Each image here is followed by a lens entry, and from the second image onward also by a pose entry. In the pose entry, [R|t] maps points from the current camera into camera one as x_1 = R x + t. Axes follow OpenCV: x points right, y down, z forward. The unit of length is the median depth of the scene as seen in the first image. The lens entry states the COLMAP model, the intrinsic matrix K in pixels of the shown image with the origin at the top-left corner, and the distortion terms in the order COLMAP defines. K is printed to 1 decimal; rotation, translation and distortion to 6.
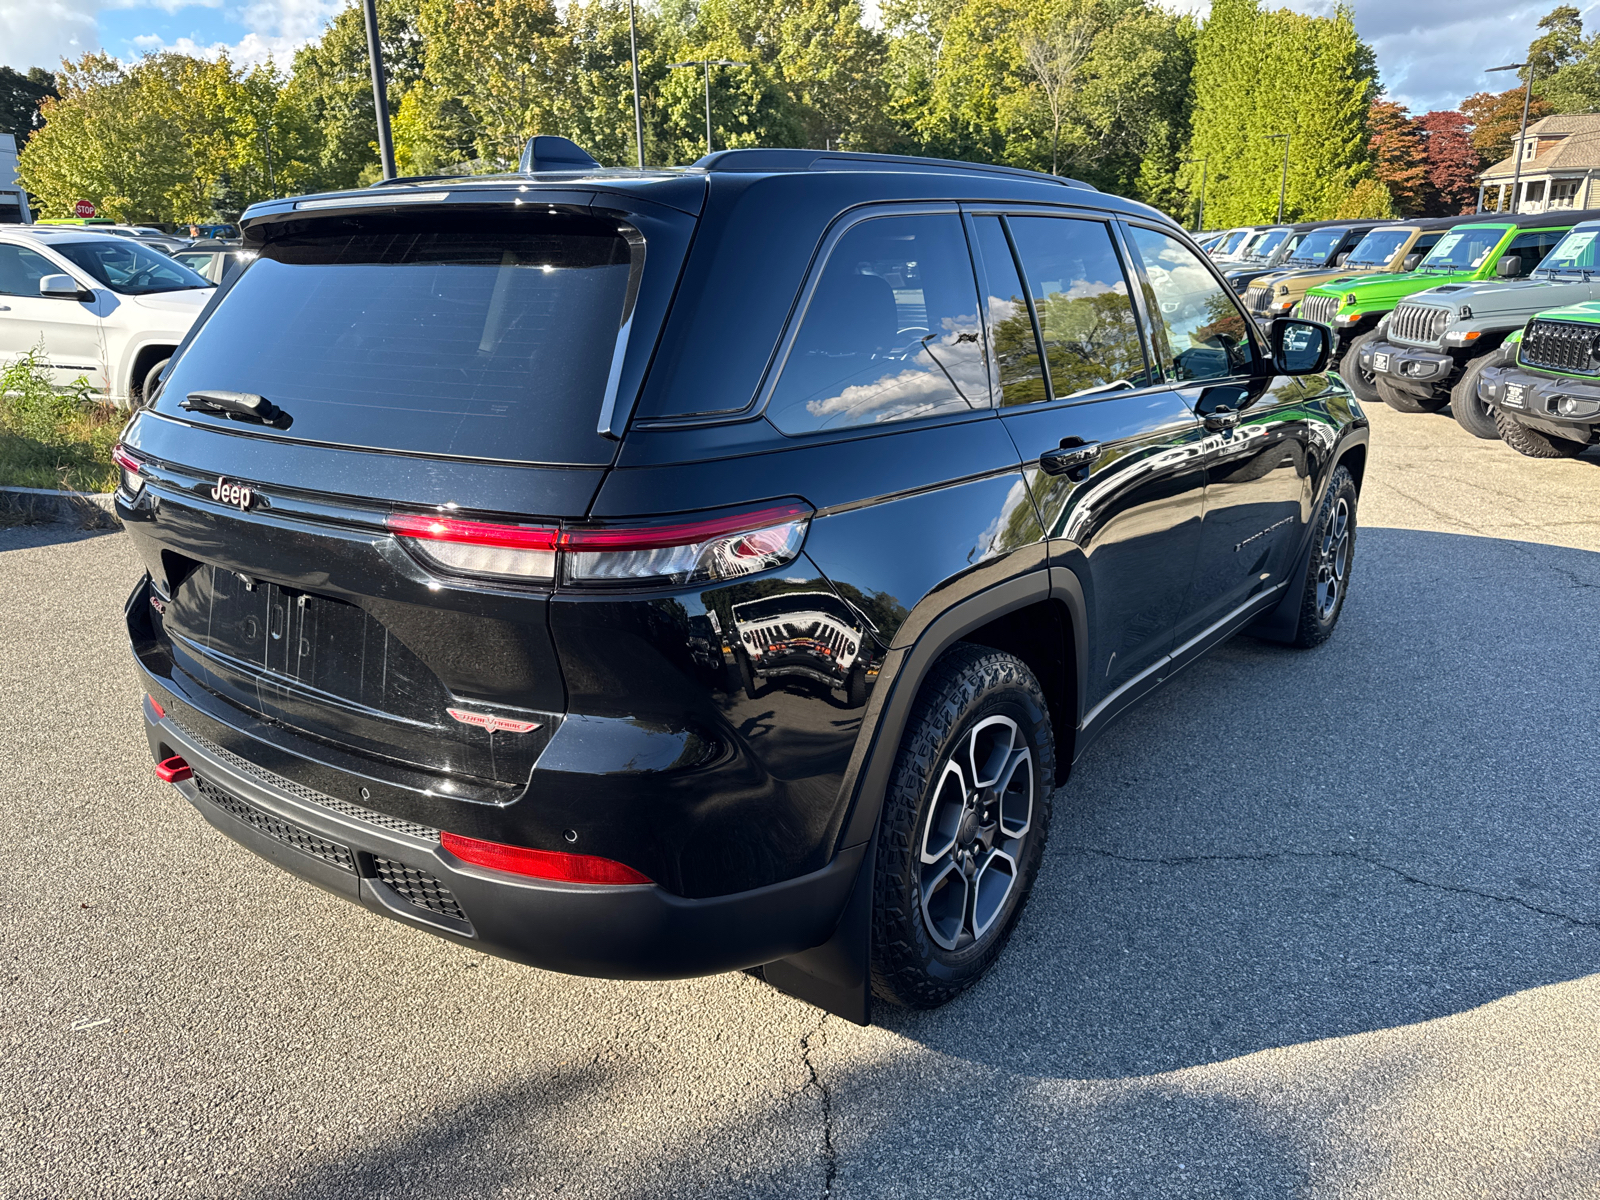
lens RADIAL K [[1186.3, 0, 749.5], [0, 1186.3, 634.6], [0, 0, 1]] dist [0.005196, -0.007168]
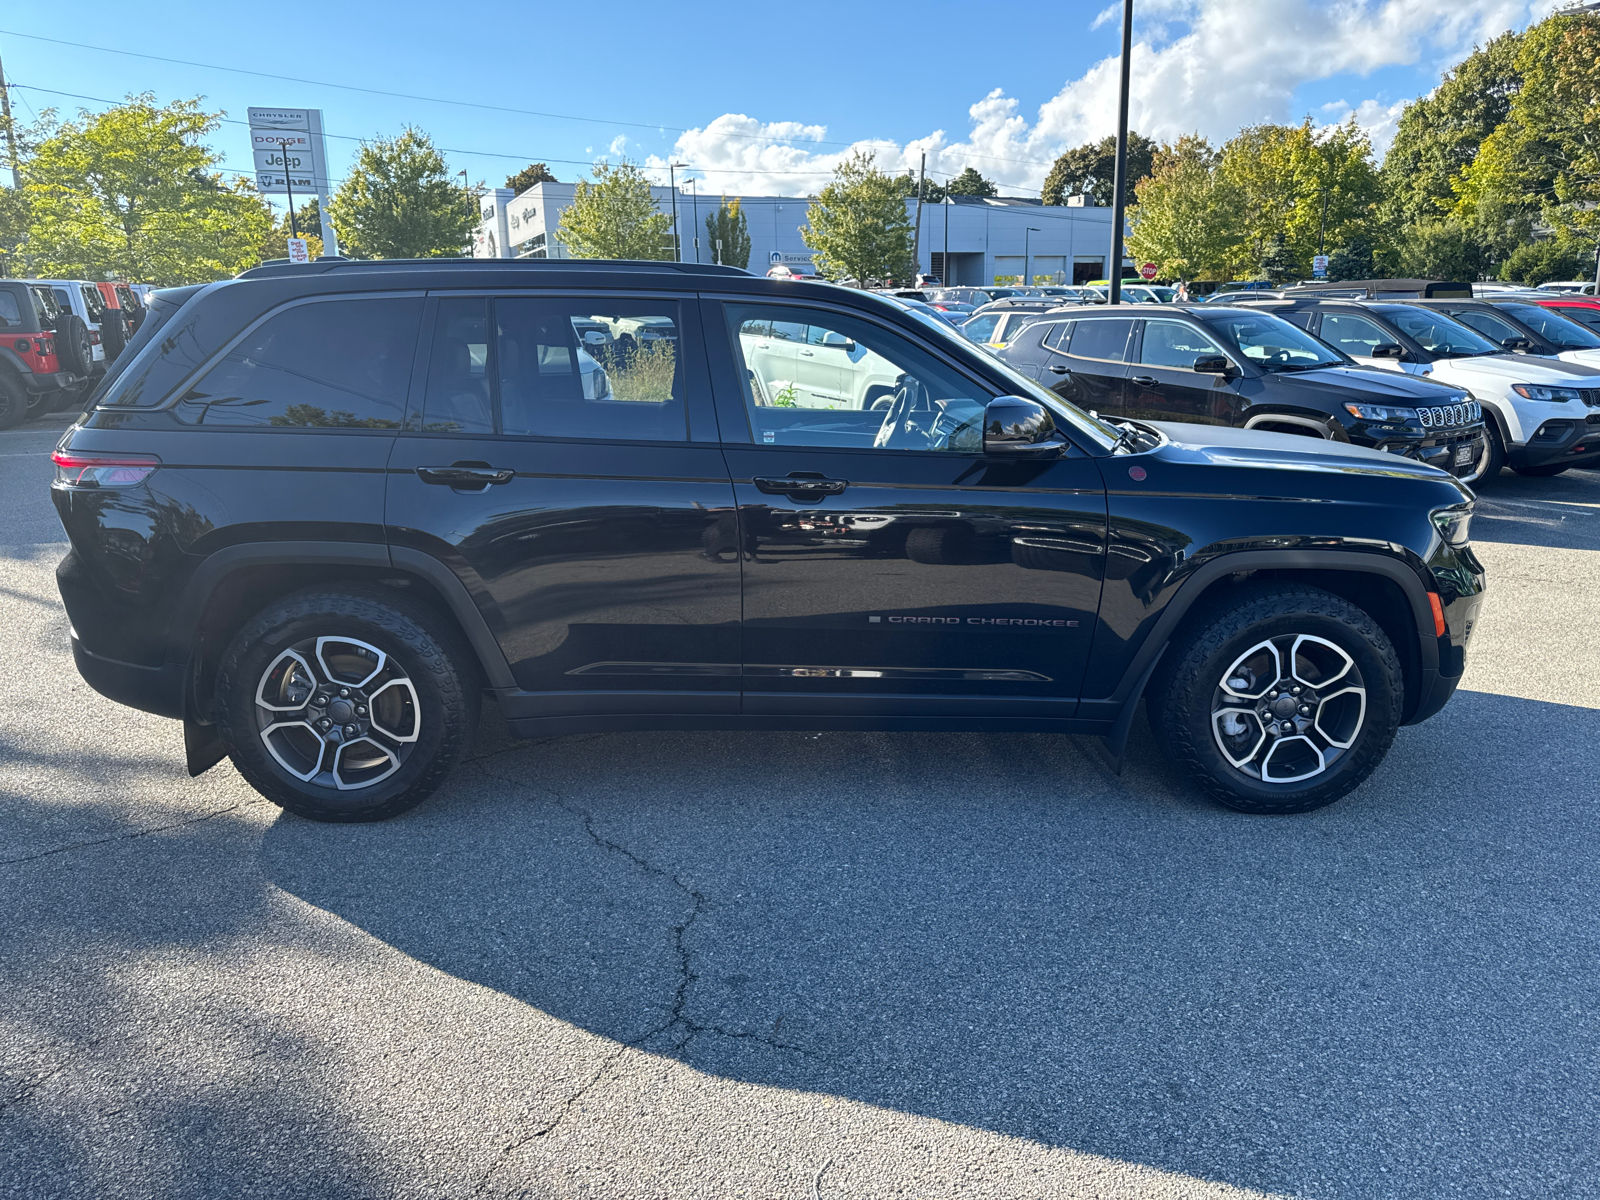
lens RADIAL K [[1195.0, 0, 826.7], [0, 1195.0, 630.7], [0, 0, 1]] dist [0.003832, -0.006598]
pose [[0.648169, 0.194677, -0.736192, 0.148197], [-0.226859, 0.972237, 0.057362, -0.014247], [0.726920, 0.129831, 0.674338, 0.035805]]
